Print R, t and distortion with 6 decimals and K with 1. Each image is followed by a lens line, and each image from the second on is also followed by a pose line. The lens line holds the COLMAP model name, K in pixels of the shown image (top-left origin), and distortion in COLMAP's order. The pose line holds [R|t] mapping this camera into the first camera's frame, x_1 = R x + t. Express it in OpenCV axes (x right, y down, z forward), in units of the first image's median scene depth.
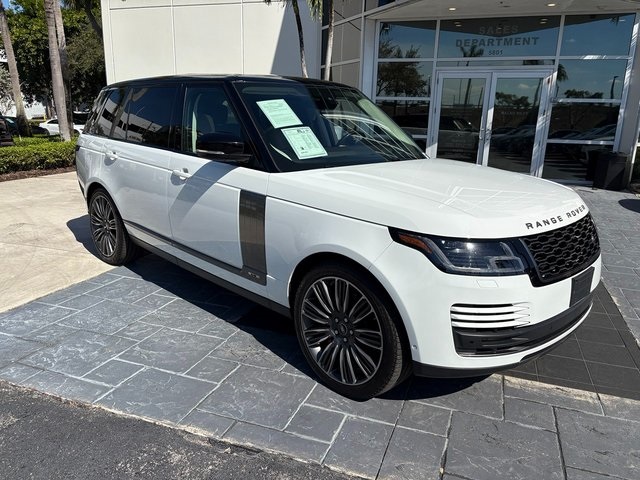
lens RADIAL K [[486.0, 0, 317.6], [0, 486.0, 242.5], [0, 0, 1]] dist [0.047352, -0.054934]
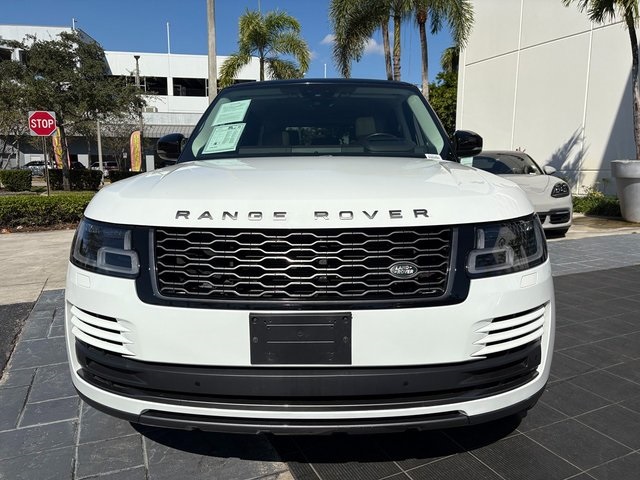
lens RADIAL K [[486.0, 0, 323.9], [0, 486.0, 243.7], [0, 0, 1]] dist [0.047352, -0.054934]
pose [[0.692237, 0.085529, -0.716584, 0.773540], [-0.164684, 0.985474, -0.041466, 0.000696], [0.702629, 0.146714, 0.696267, 0.503054]]
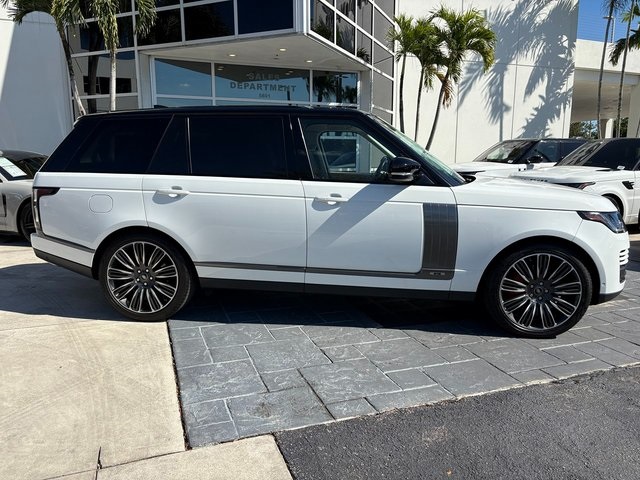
lens RADIAL K [[486.0, 0, 317.9], [0, 486.0, 242.0], [0, 0, 1]] dist [0.047352, -0.054934]
pose [[0.767919, -0.130962, 0.627017, -1.065602], [0.176528, 0.984238, -0.010625, -0.046697], [-0.615743, 0.118845, 0.778933, 0.229610]]
